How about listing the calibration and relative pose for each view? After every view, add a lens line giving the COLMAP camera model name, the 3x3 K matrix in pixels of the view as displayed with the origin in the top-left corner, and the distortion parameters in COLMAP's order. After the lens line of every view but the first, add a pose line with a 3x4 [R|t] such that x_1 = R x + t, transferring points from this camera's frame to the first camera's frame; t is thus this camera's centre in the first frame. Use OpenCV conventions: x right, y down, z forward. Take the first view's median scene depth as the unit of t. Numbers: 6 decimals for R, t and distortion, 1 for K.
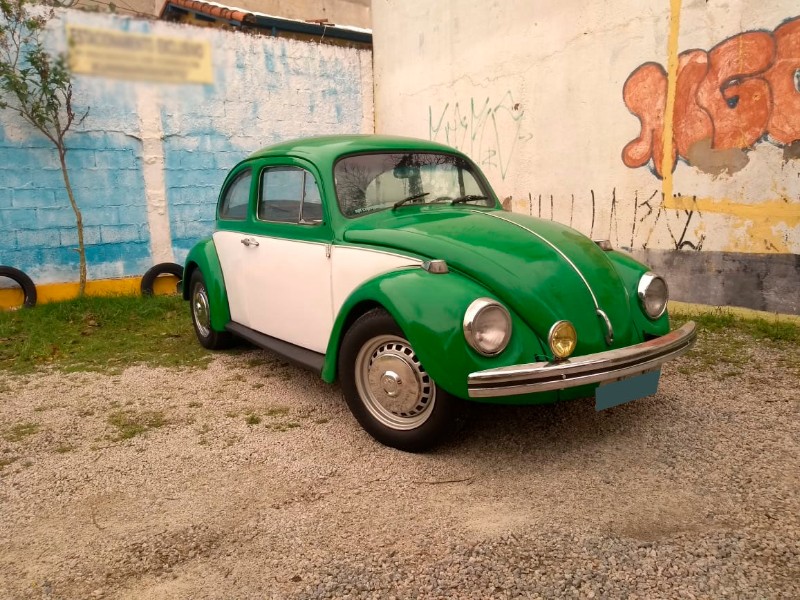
lens RADIAL K [[635.0, 0, 402.0], [0, 635.0, 298.3], [0, 0, 1]] dist [-0.009133, -0.001794]
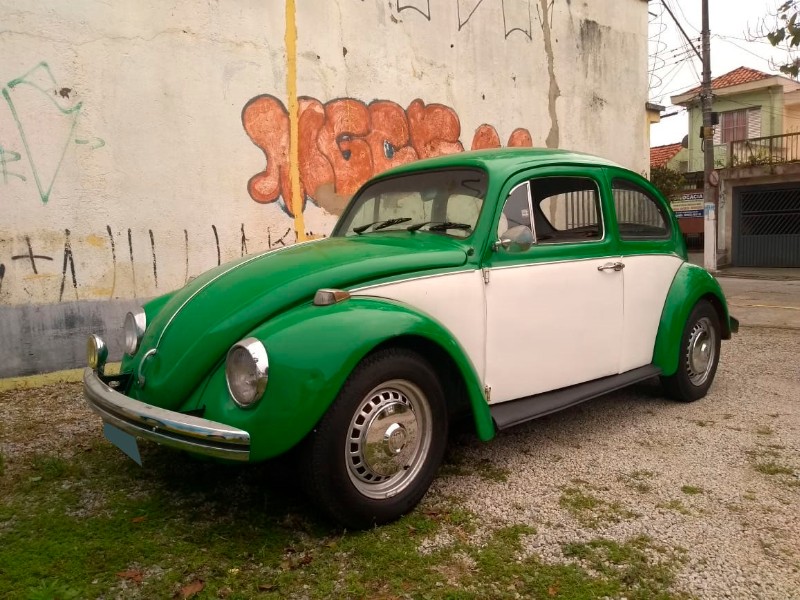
lens RADIAL K [[635.0, 0, 400.3], [0, 635.0, 302.3], [0, 0, 1]] dist [-0.009133, -0.001794]
pose [[-0.017876, -0.078570, 0.996748, -0.484466], [0.155506, 0.984558, 0.080398, -0.090075], [-0.987673, 0.156438, -0.005382, 0.700438]]
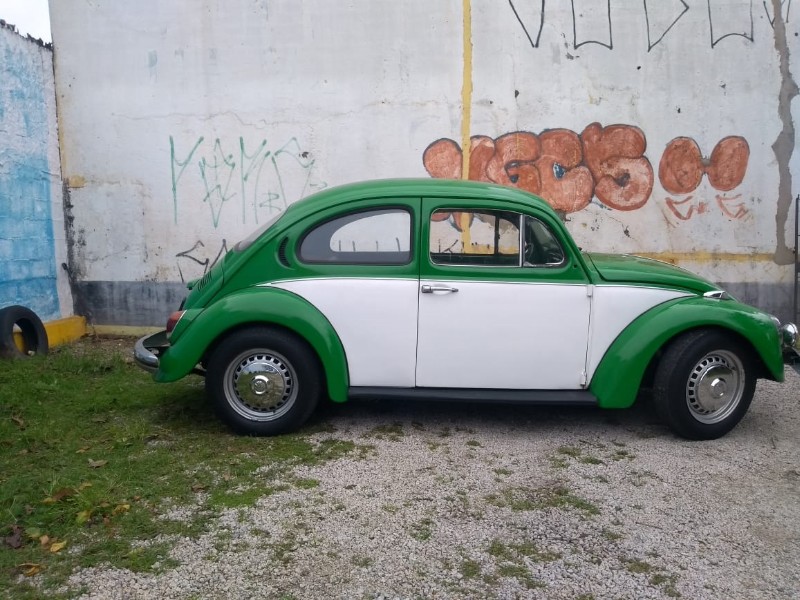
lens RADIAL K [[635.0, 0, 371.2], [0, 635.0, 304.6], [0, 0, 1]] dist [-0.009133, -0.001794]
pose [[0.610791, -0.053049, 0.790012, -0.582586], [0.100531, 0.994874, -0.010919, -0.036985], [-0.785384, 0.086090, 0.612994, 0.303748]]
